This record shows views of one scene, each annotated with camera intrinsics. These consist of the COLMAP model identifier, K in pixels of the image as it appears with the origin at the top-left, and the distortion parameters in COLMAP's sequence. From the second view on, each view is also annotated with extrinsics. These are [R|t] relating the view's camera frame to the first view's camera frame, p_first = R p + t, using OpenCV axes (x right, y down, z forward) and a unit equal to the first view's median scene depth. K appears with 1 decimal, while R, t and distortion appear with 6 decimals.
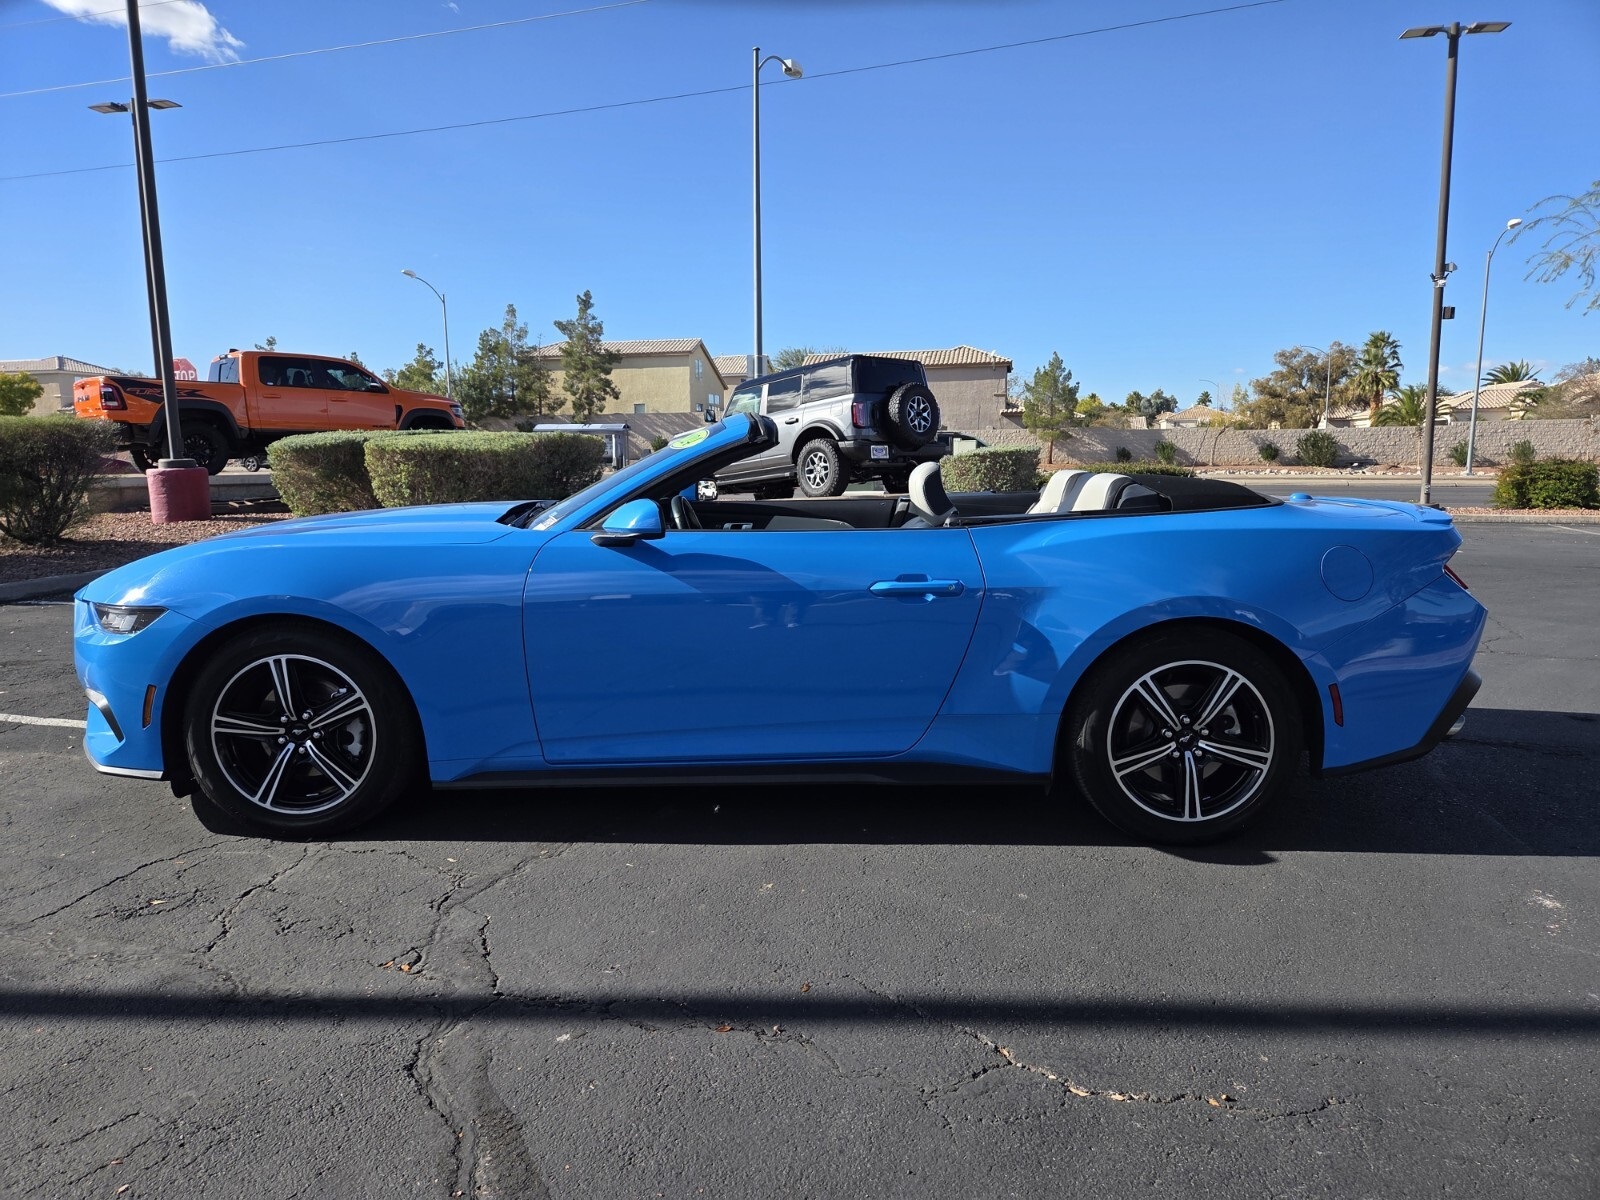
lens RADIAL K [[1085.9, 0, 790.6], [0, 1085.9, 605.9], [0, 0, 1]] dist [0.062826, -0.030805]
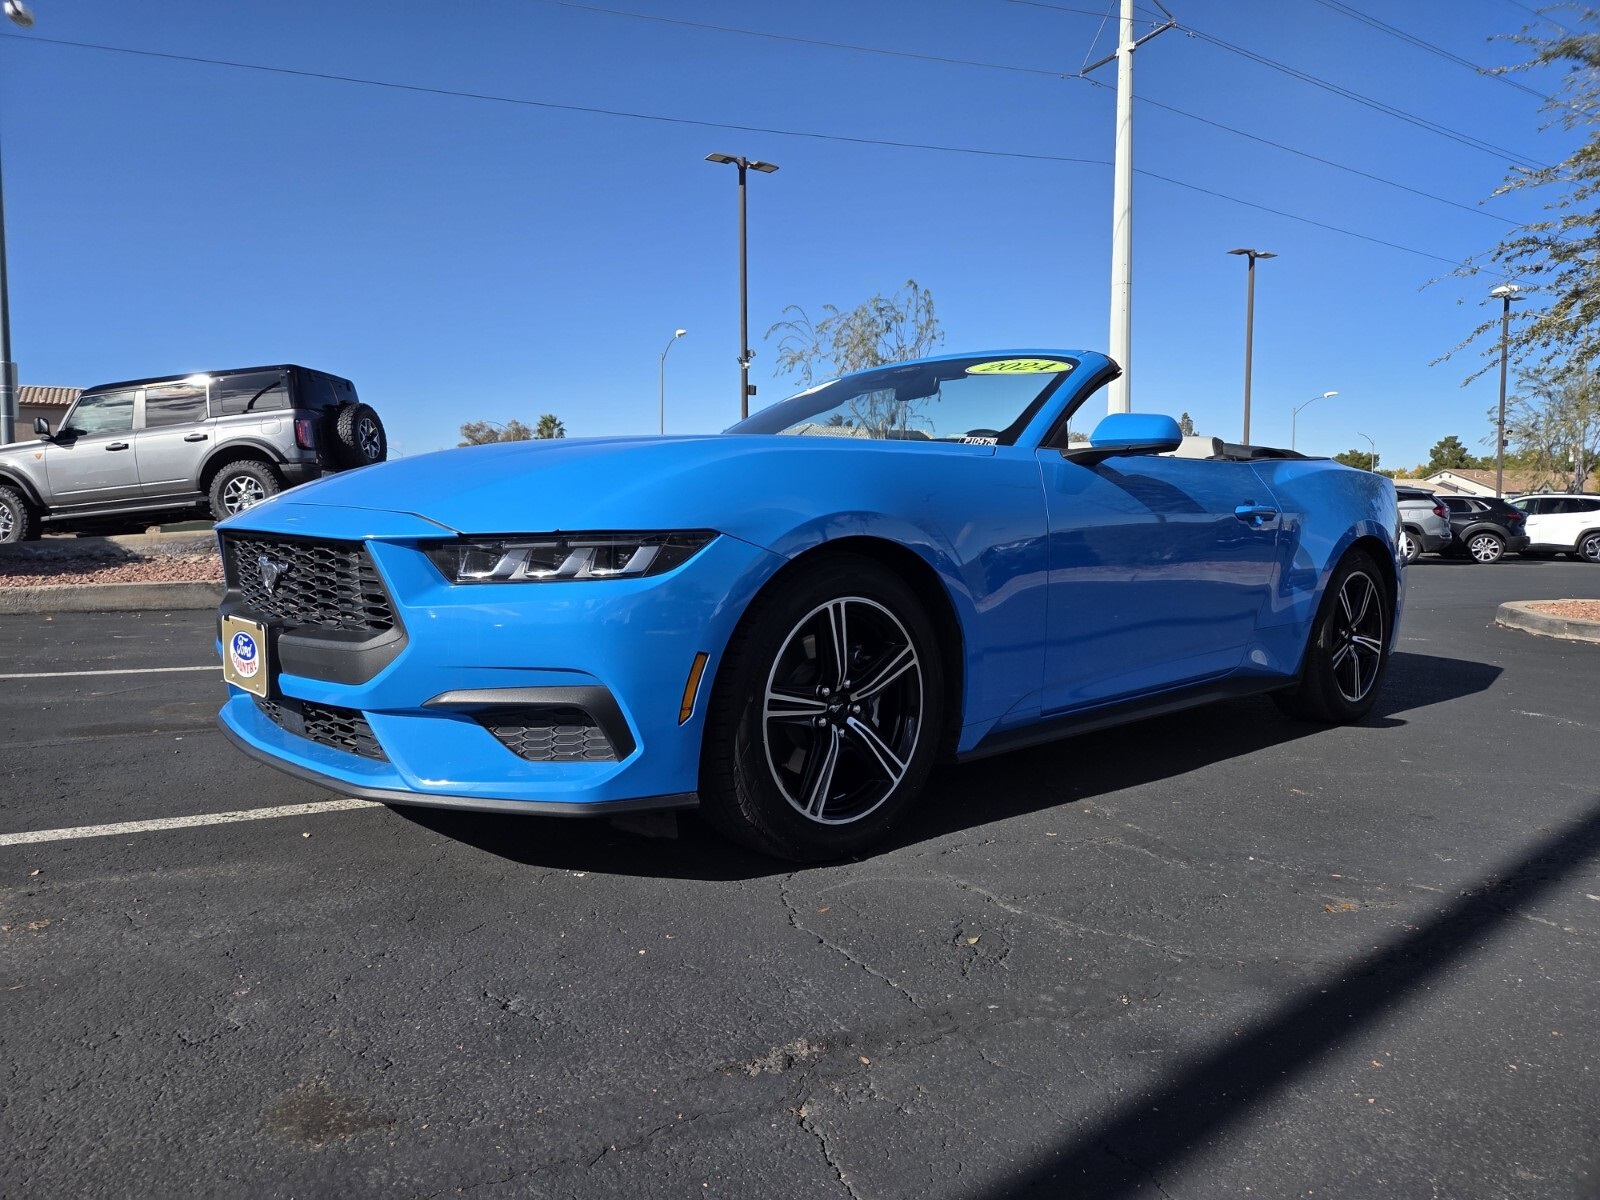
lens RADIAL K [[1085.9, 0, 795.4], [0, 1085.9, 604.5], [0, 0, 1]] dist [0.062826, -0.030805]
pose [[0.730509, -0.044085, 0.681479, -0.243184], [0.089552, 0.995481, -0.031596, 0.017339], [-0.677006, 0.084109, 0.731155, 0.127150]]
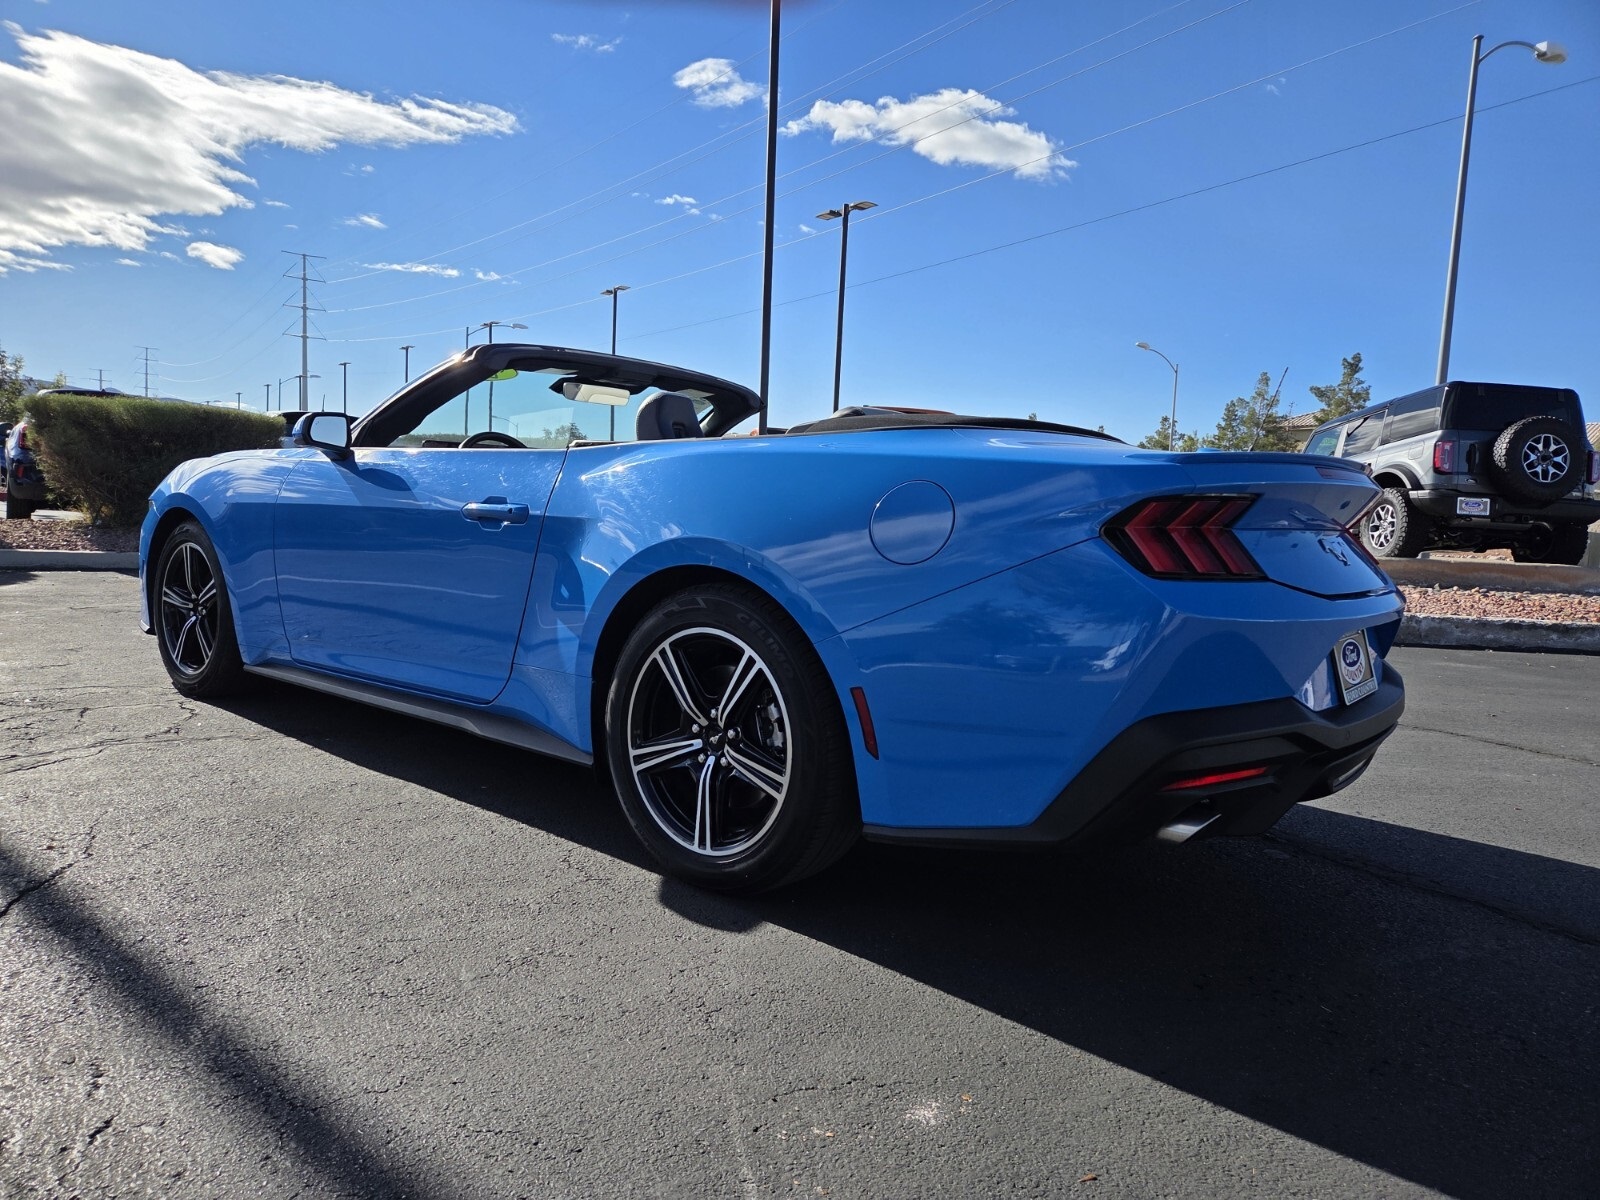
lens RADIAL K [[1085.9, 0, 789.3], [0, 1085.9, 585.4], [0, 0, 1]] dist [0.062826, -0.030805]
pose [[0.763138, 0.085982, -0.640490, 0.216226], [-0.143482, 0.988915, -0.038201, 0.010365], [0.630105, 0.121052, 0.767016, 0.117340]]
